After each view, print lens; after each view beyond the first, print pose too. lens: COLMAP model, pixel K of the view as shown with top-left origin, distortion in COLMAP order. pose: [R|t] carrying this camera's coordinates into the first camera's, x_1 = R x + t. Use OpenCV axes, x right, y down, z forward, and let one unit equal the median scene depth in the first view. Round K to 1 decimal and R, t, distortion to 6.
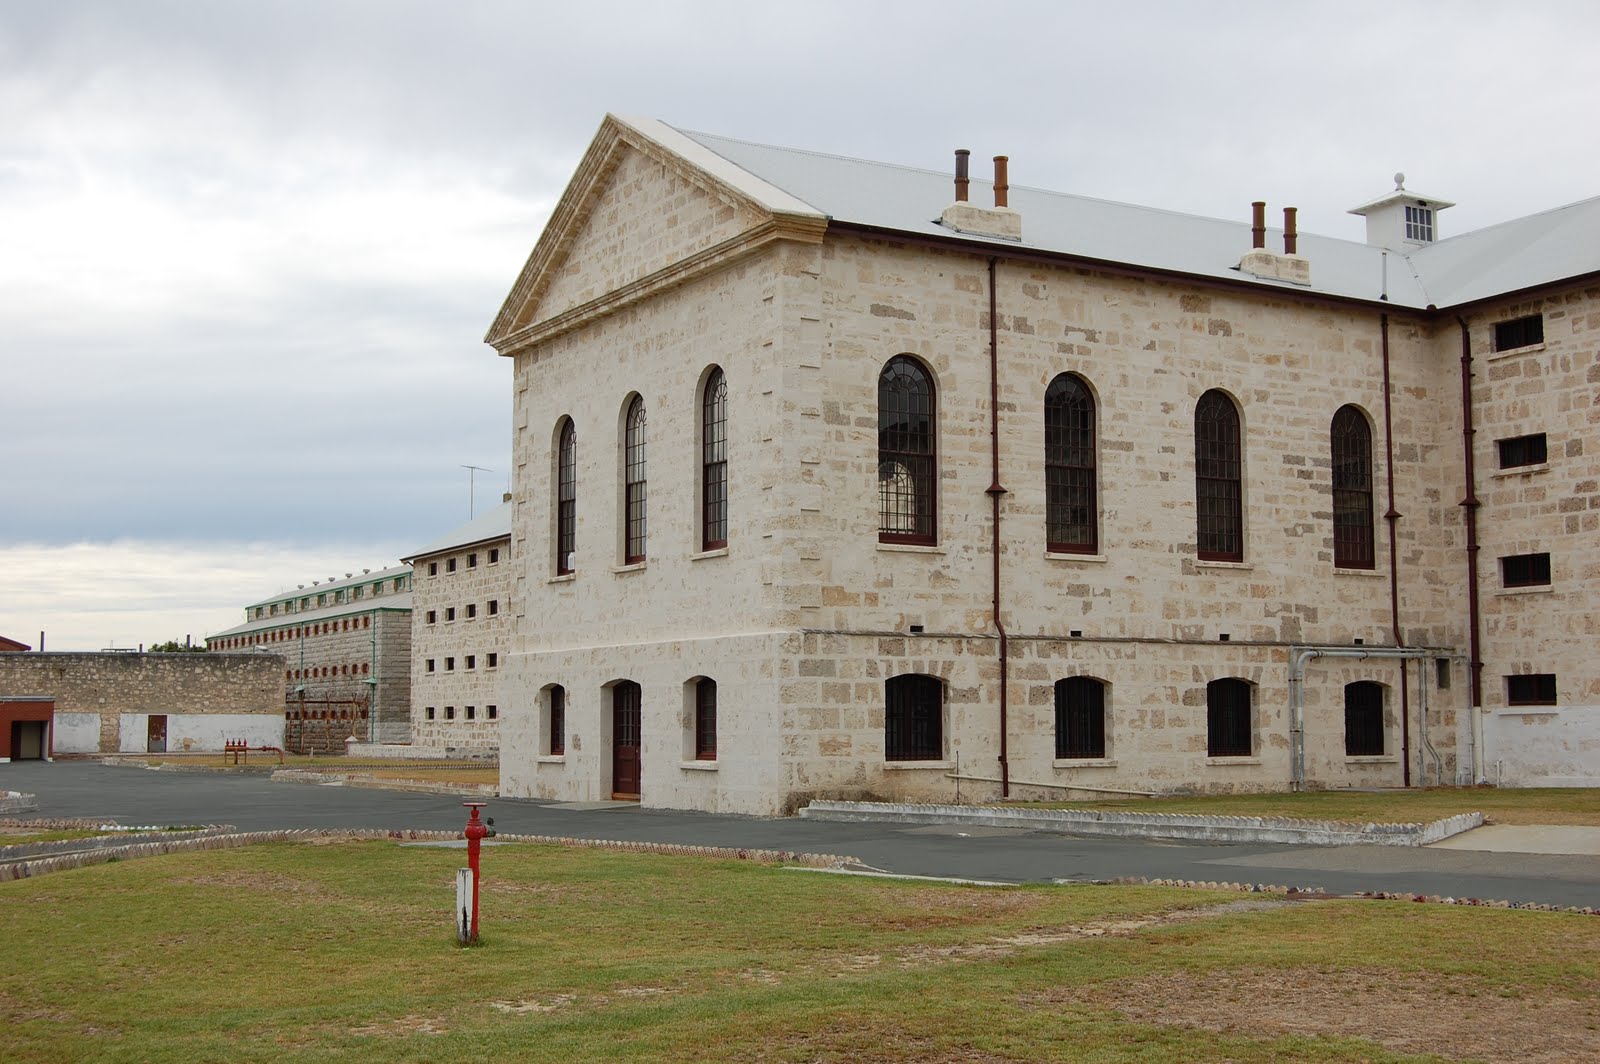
lens RADIAL K [[1995.6, 0, 800.0], [0, 1995.6, 532.0], [0, 0, 1]] dist [-0.026584, -0.008212]
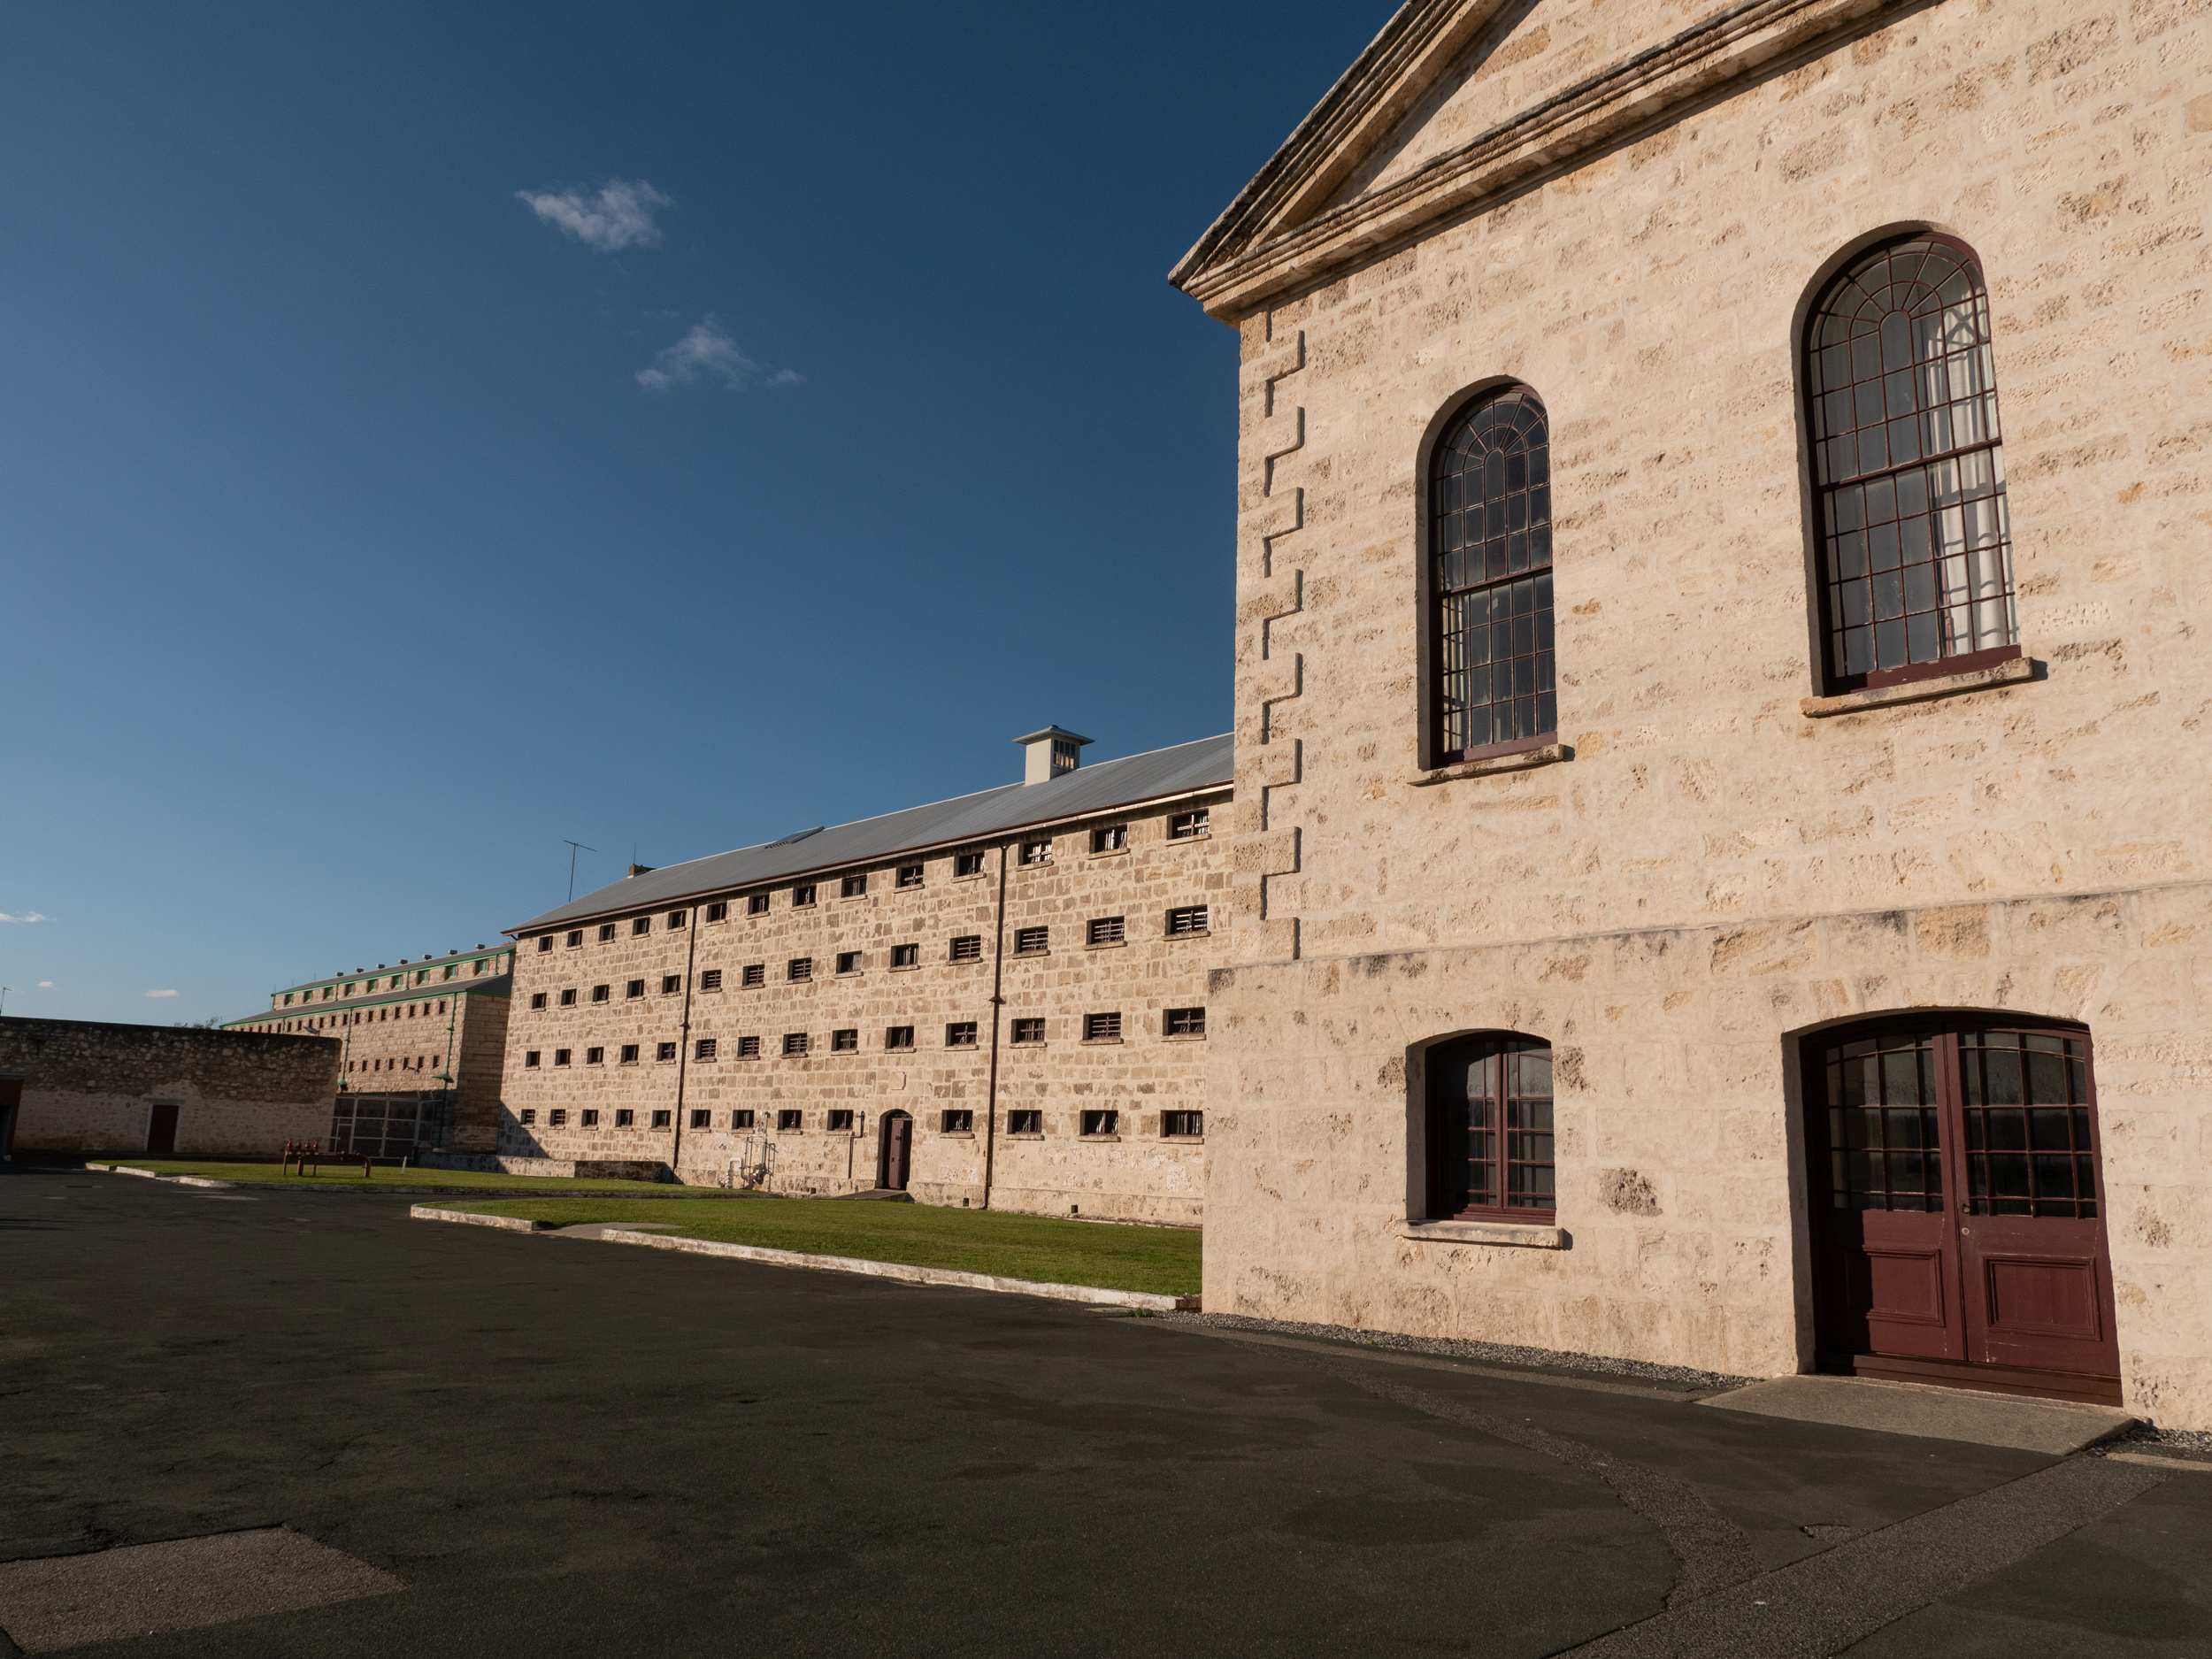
lens RADIAL K [[1621.6, 0, 1106.0], [0, 1621.6, 829.5], [0, 0, 1]] dist [-0.011099, -0.001231]
pose [[0.973773, 0.077816, 0.213801, -0.288170], [-0.056236, 0.992856, -0.105235, 0.081471], [-0.220463, 0.090451, 0.971192, 0.777660]]
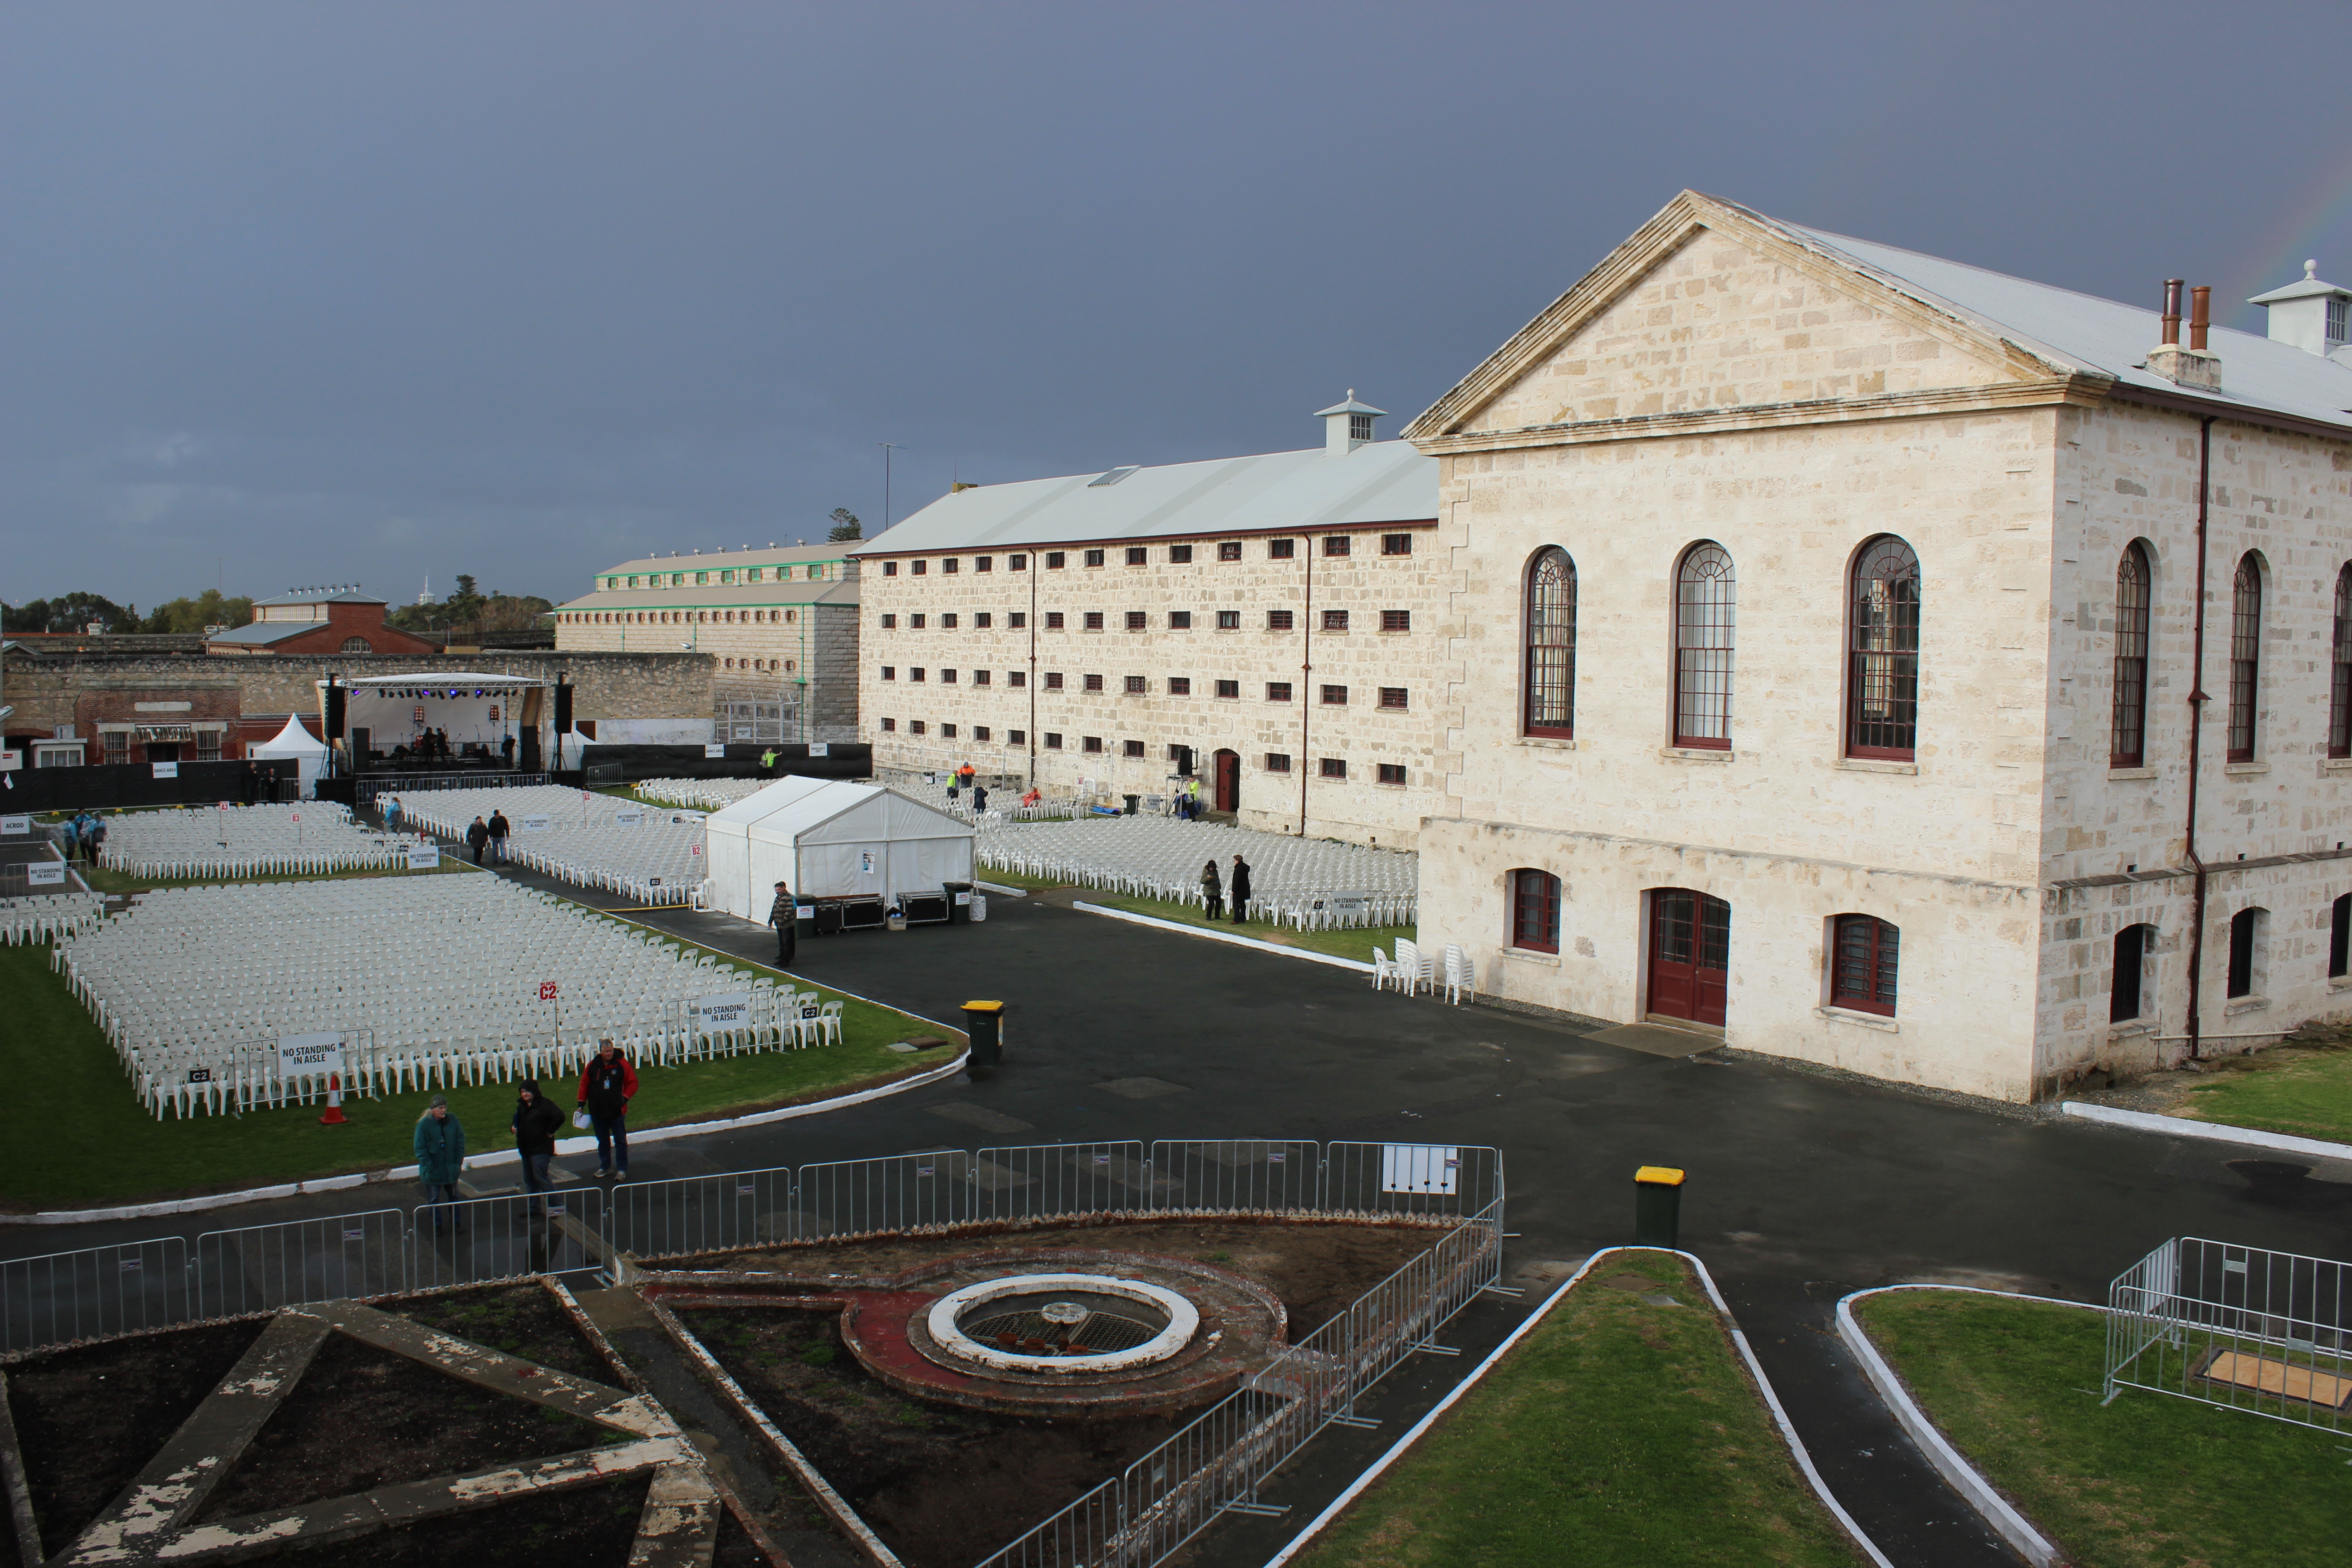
lens RADIAL K [[1982.0, 0, 1176.0], [0, 1982.0, 784.0], [0, 0, 1]] dist [-0.113236, 0.085847]
pose [[0.995088, 0.011728, 0.098299, -0.391984], [-0.027882, 0.985963, 0.164616, -0.102062], [-0.094988, -0.166549, 0.981447, 0.217488]]
